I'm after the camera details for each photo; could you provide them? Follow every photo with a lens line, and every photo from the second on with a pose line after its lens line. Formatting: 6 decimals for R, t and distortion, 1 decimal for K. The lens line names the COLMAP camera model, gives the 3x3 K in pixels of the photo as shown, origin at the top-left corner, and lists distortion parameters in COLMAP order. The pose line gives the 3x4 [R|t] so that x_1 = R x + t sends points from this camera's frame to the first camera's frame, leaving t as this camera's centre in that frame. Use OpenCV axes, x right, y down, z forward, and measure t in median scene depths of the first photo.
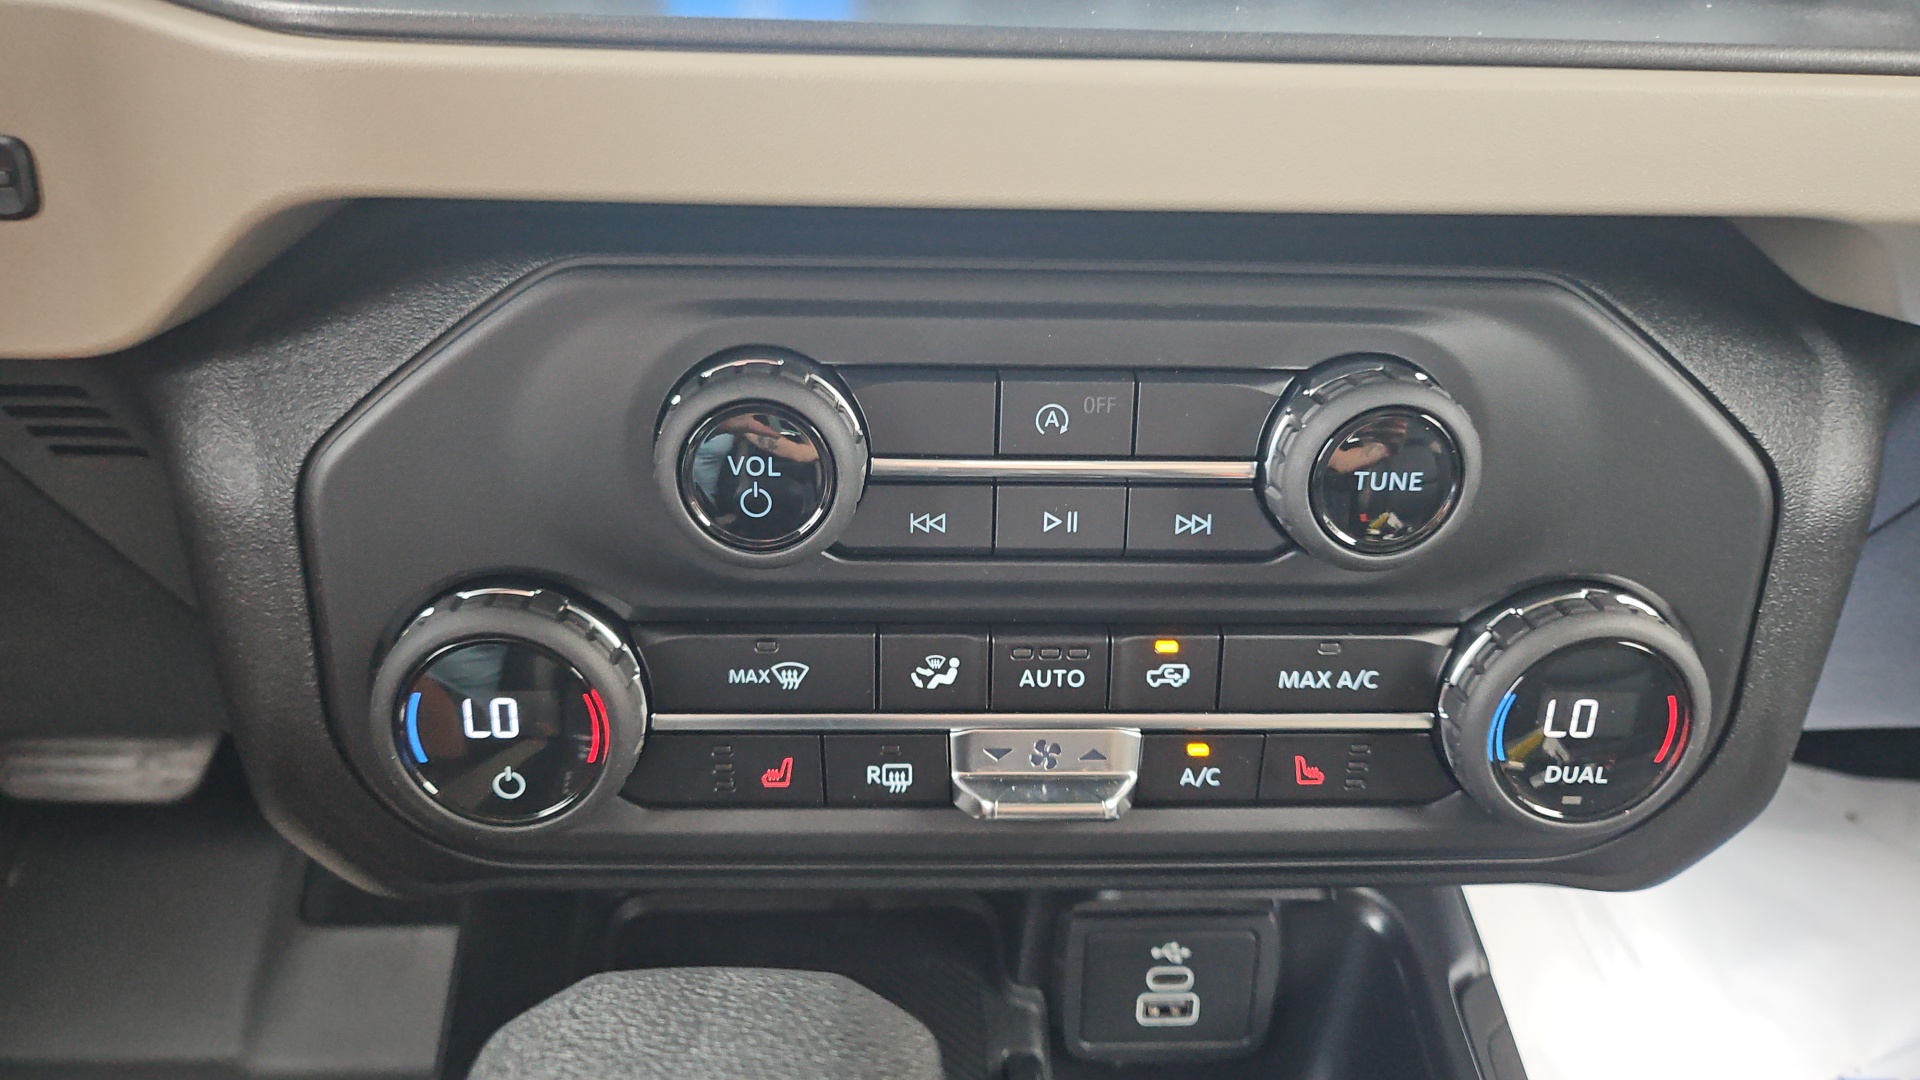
lens RADIAL K [[1356.0, 0, 958.5], [0, 1356.0, 551.4], [0, 0, 1]] dist [0.055478, -0.050280]
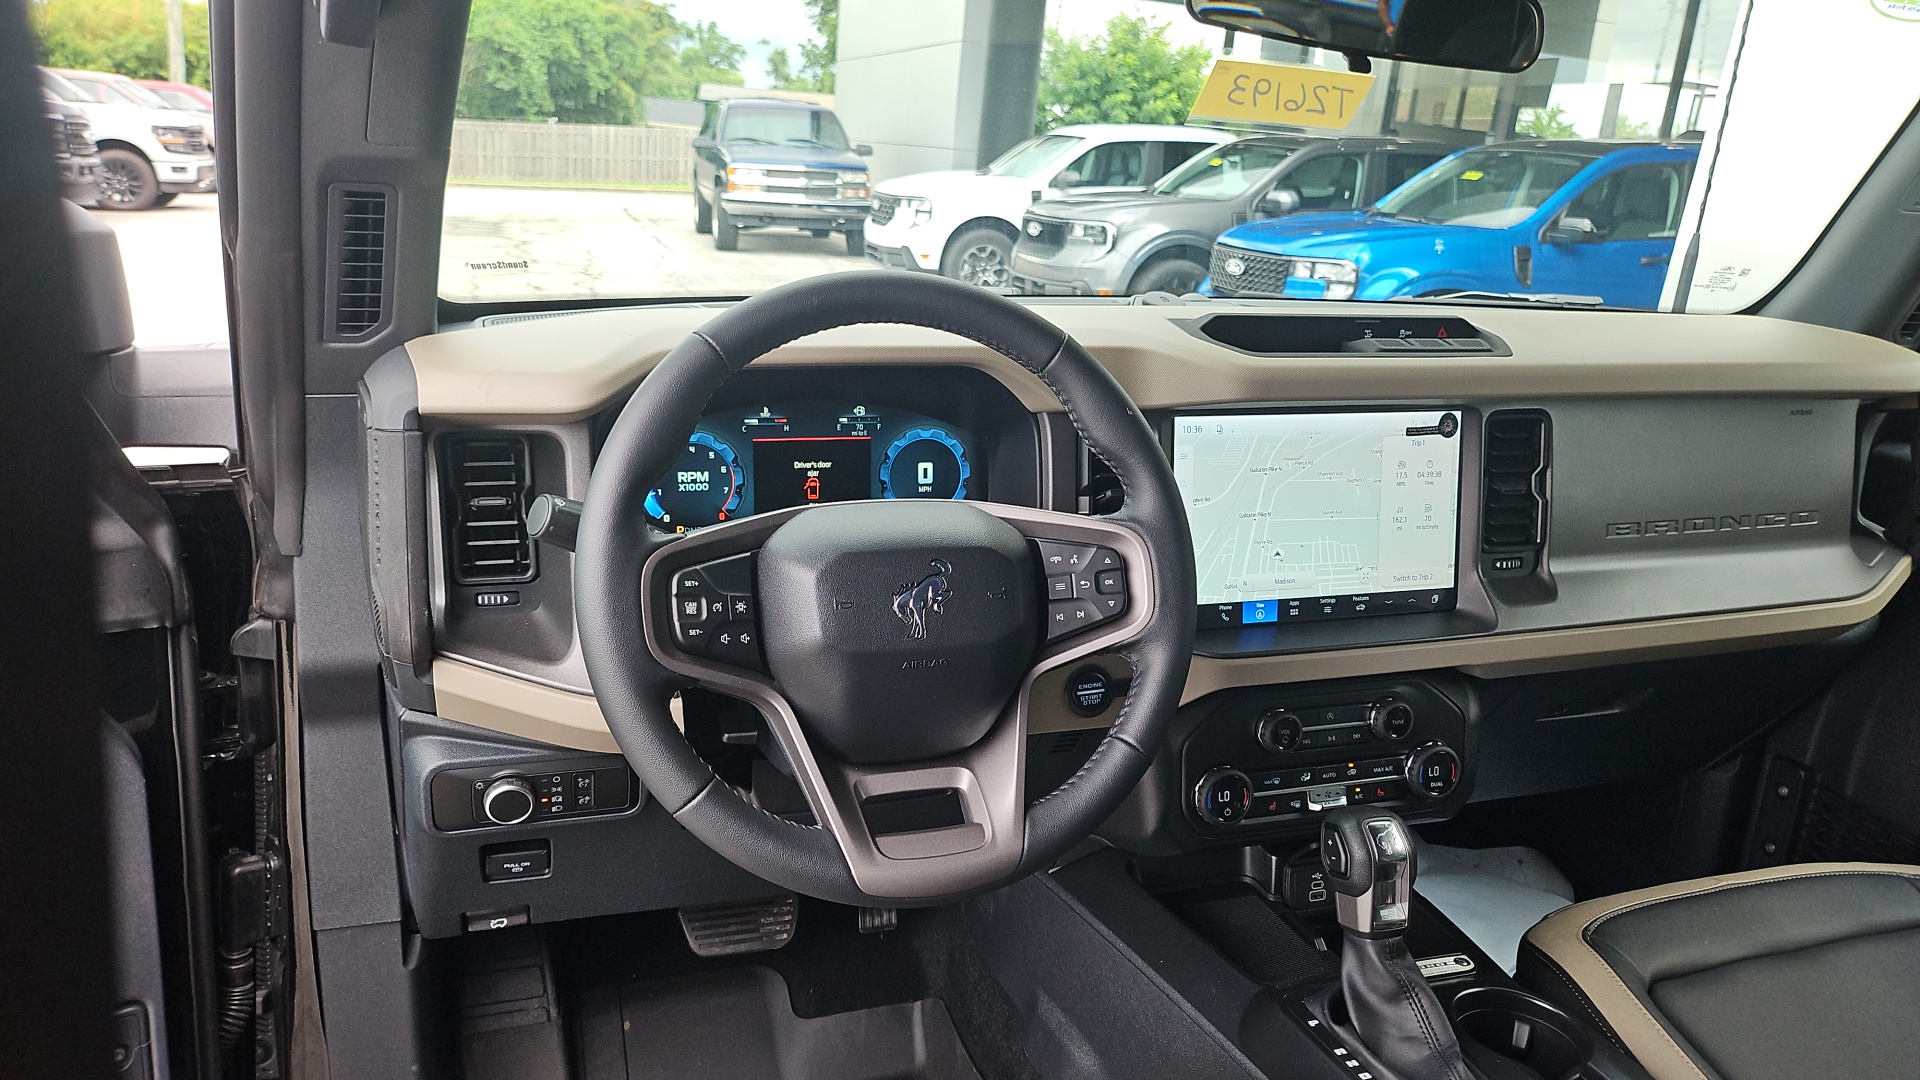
lens RADIAL K [[1356.0, 0, 975.1], [0, 1356.0, 544.2], [0, 0, 1]] dist [0.055478, -0.050280]
pose [[0.956495, -0.066184, 0.284144, -2.201133], [0.122814, 0.974773, -0.186372, 0.046027], [-0.264641, 0.213160, 0.940493, -2.954367]]
